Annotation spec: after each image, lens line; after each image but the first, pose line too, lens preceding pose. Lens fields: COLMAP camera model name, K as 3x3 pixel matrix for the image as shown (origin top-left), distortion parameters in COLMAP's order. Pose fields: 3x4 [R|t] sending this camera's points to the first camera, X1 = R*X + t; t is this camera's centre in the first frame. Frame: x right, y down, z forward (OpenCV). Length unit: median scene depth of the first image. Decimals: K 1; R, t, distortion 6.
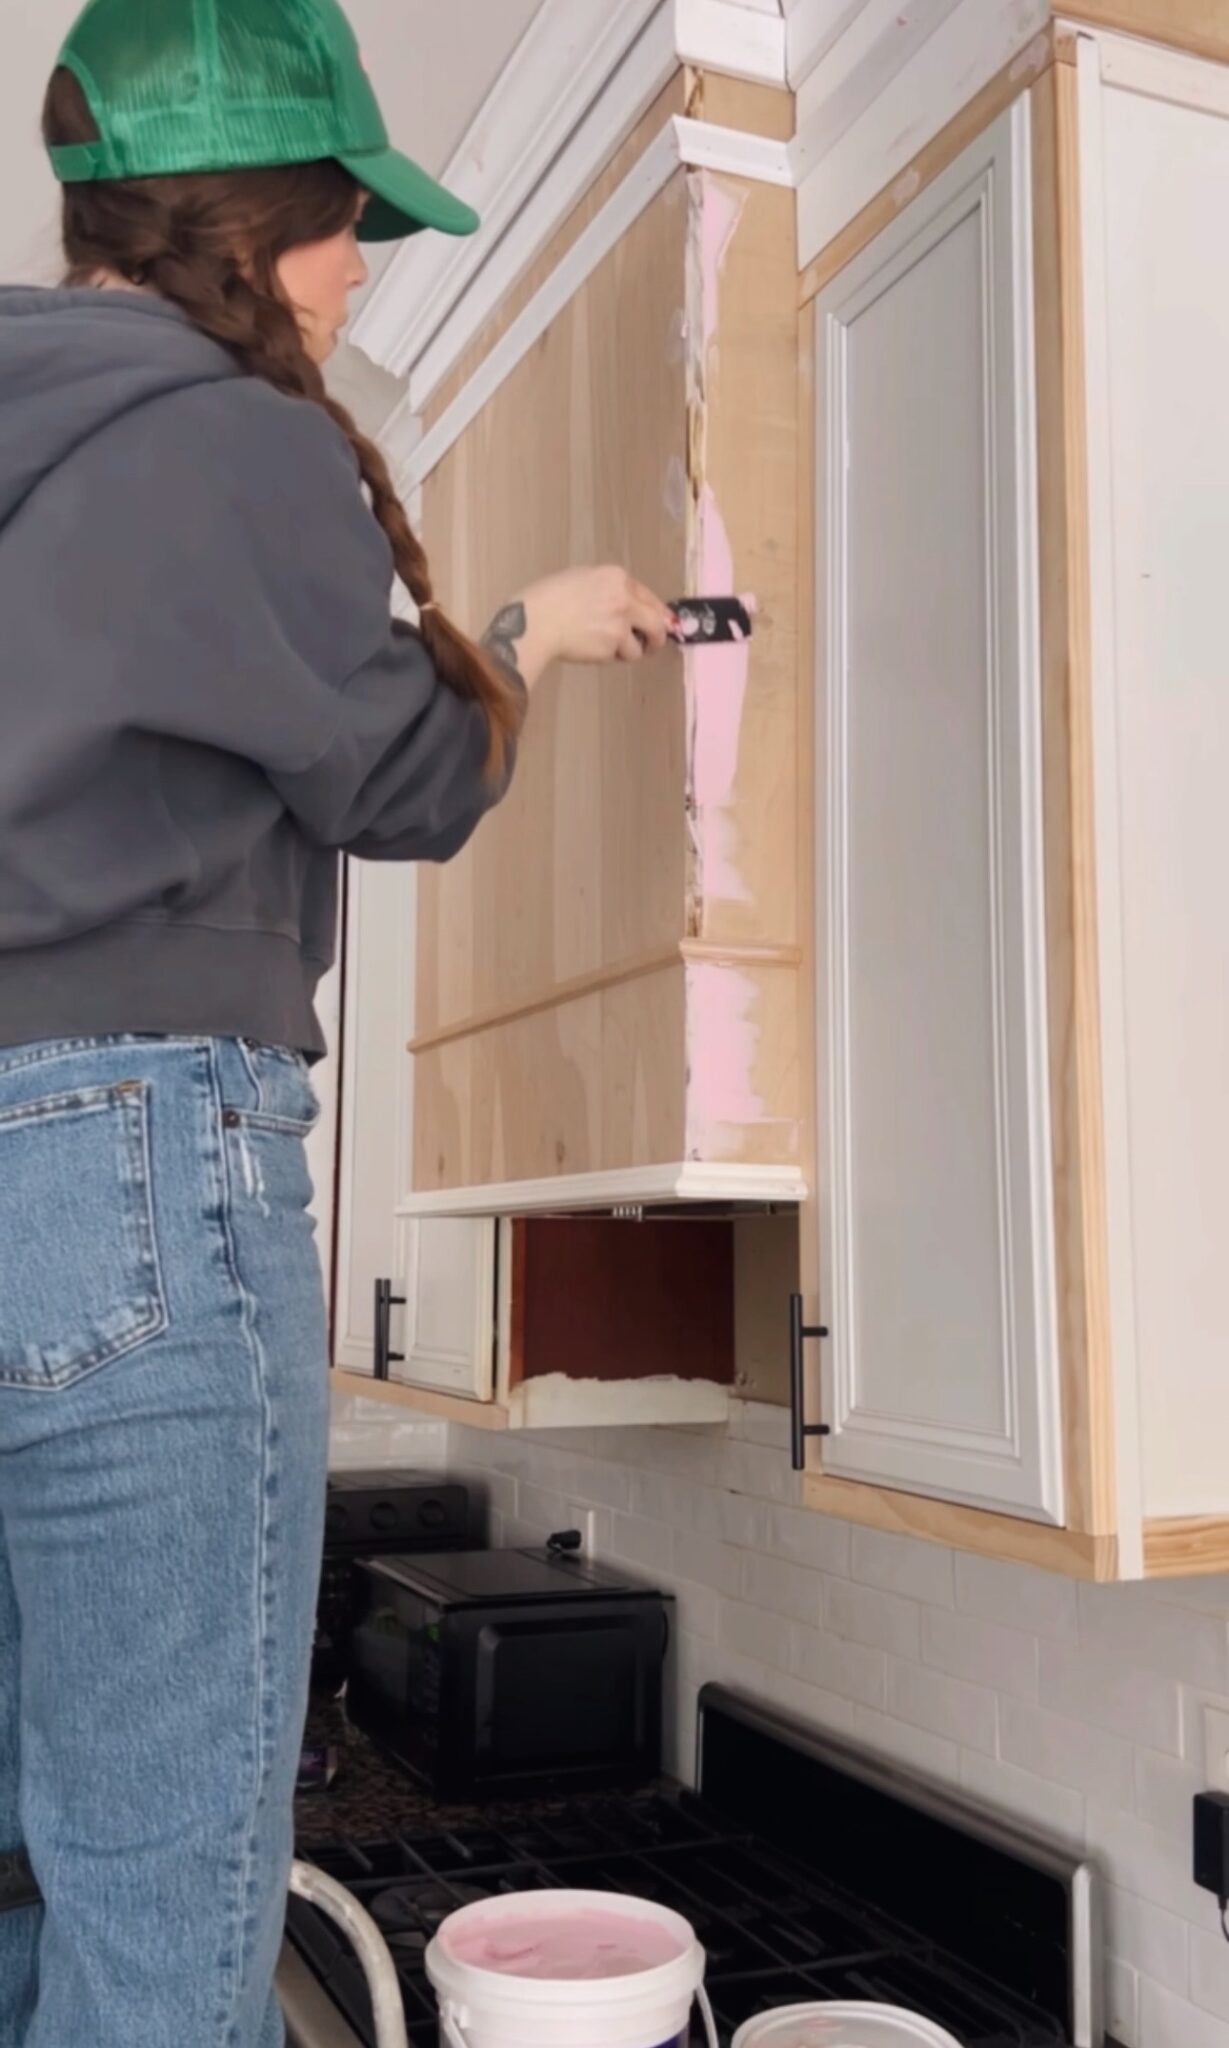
lens RADIAL K [[1904.6, 0, 614.5], [0, 1904.6, 1024.0], [0, 0, 1]] dist [0.043516, -0.006465]
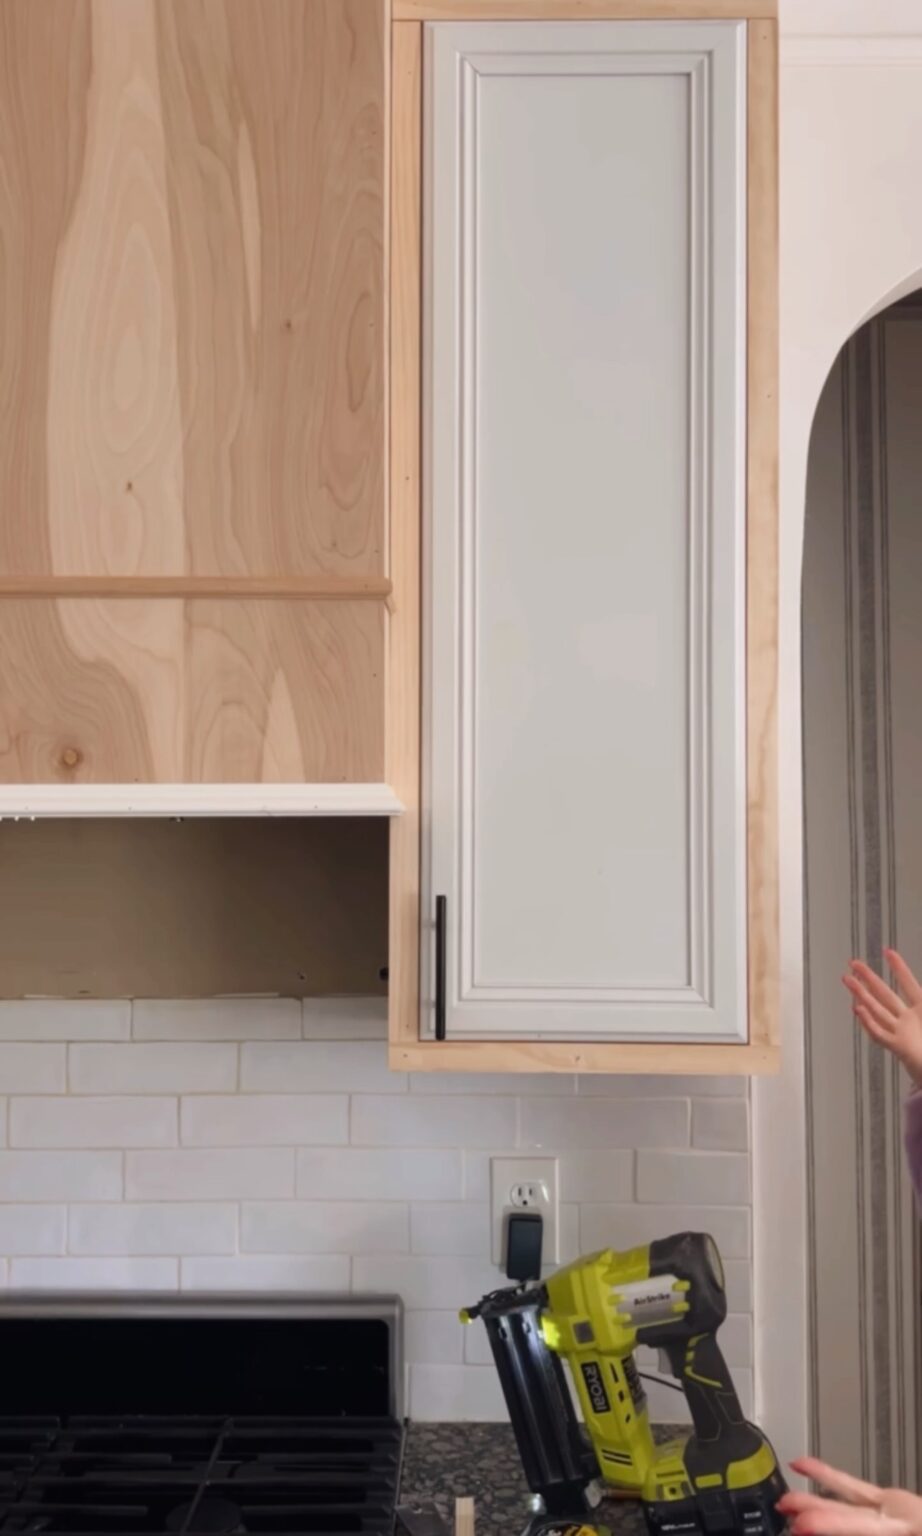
lens RADIAL K [[1370.9, 0, 461.0], [0, 1370.9, 768.0], [0, 0, 1]] dist [0.138082, -0.292622]
pose [[0.390739, 0.027182, 0.920100, -0.572902], [-0.113184, 0.993398, 0.018718, 0.037607], [-0.913517, -0.111454, 0.391236, 0.548357]]
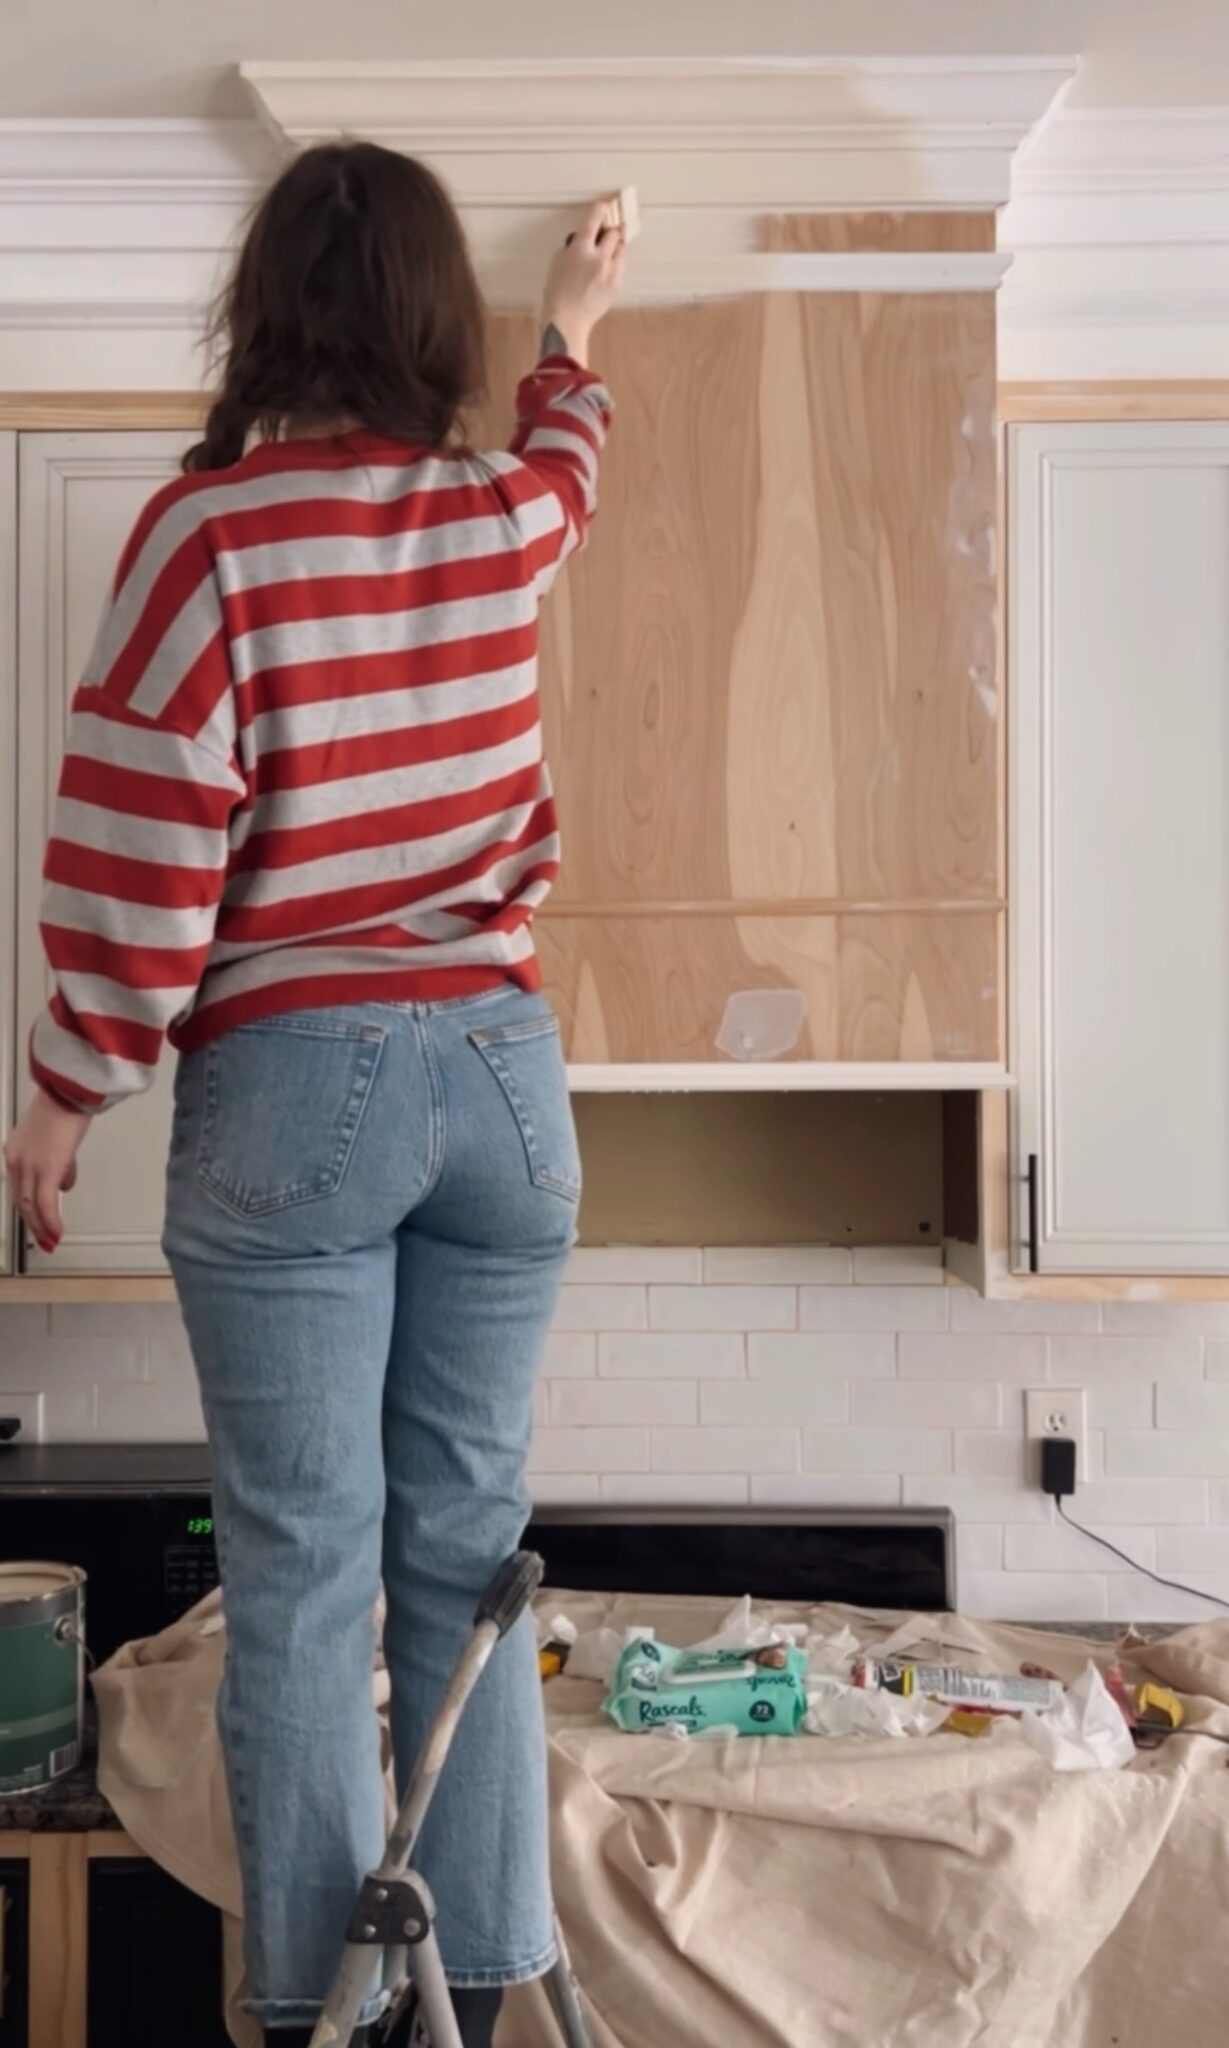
lens RADIAL K [[1882.8, 0, 607.6], [0, 1882.8, 1011.4], [0, 0, 1]] dist [0.012285, 0.208330]
pose [[0.411692, 0.014932, 0.911201, -1.106872], [-0.107035, 0.993738, 0.032076, 0.019579], [-0.905015, -0.110736, 0.410712, 0.595205]]
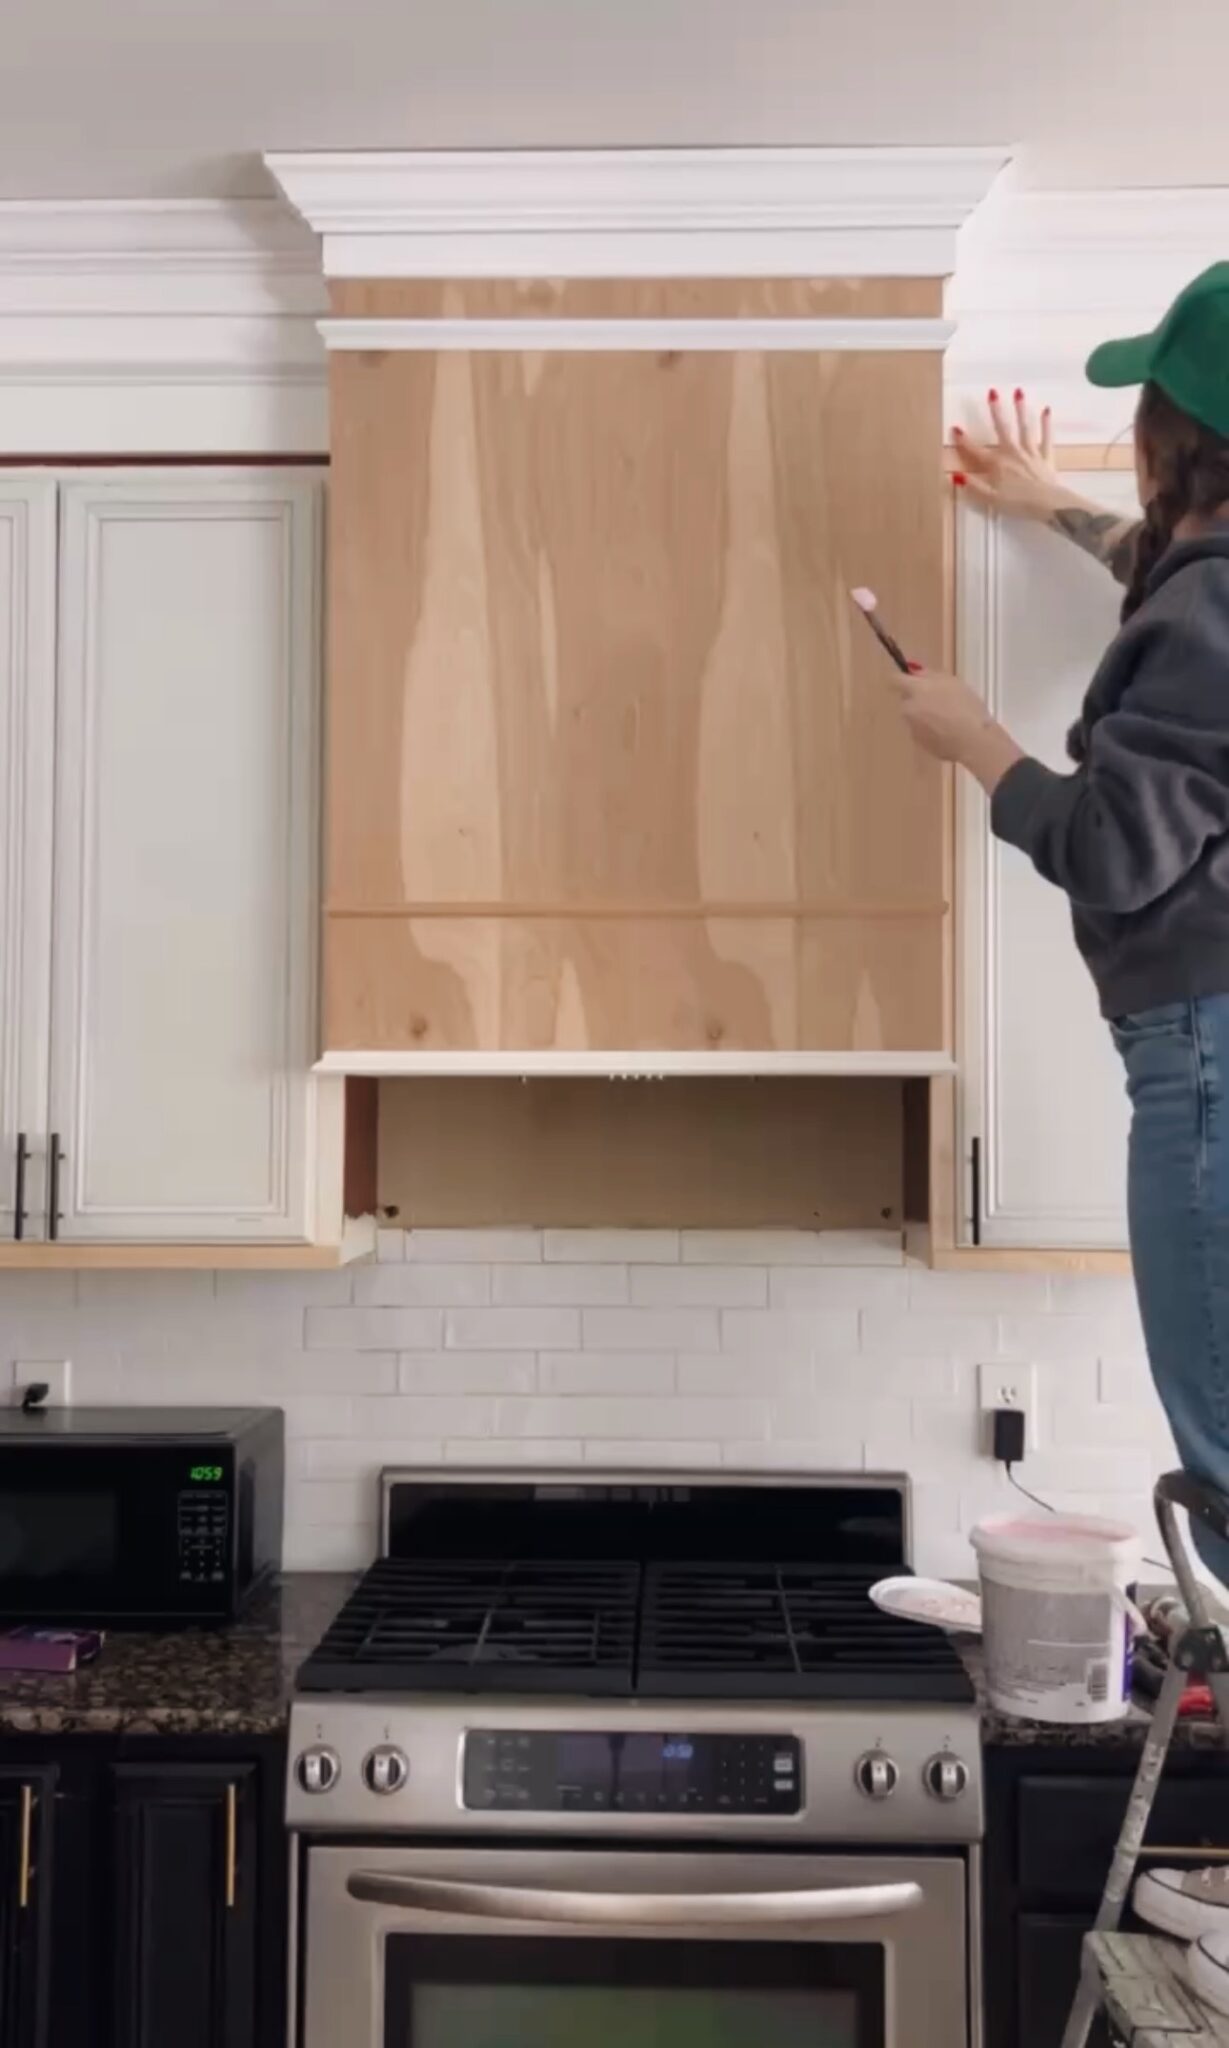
lens RADIAL K [[1904.6, 0, 614.5], [0, 1904.6, 1024.0], [0, 0, 1]] dist [0.043516, -0.006465]
pose [[0.421465, 0.031069, 0.906312, -1.206003], [-0.113078, 0.993413, 0.018530, 0.044849], [-0.899767, -0.110294, 0.422202, 0.510081]]
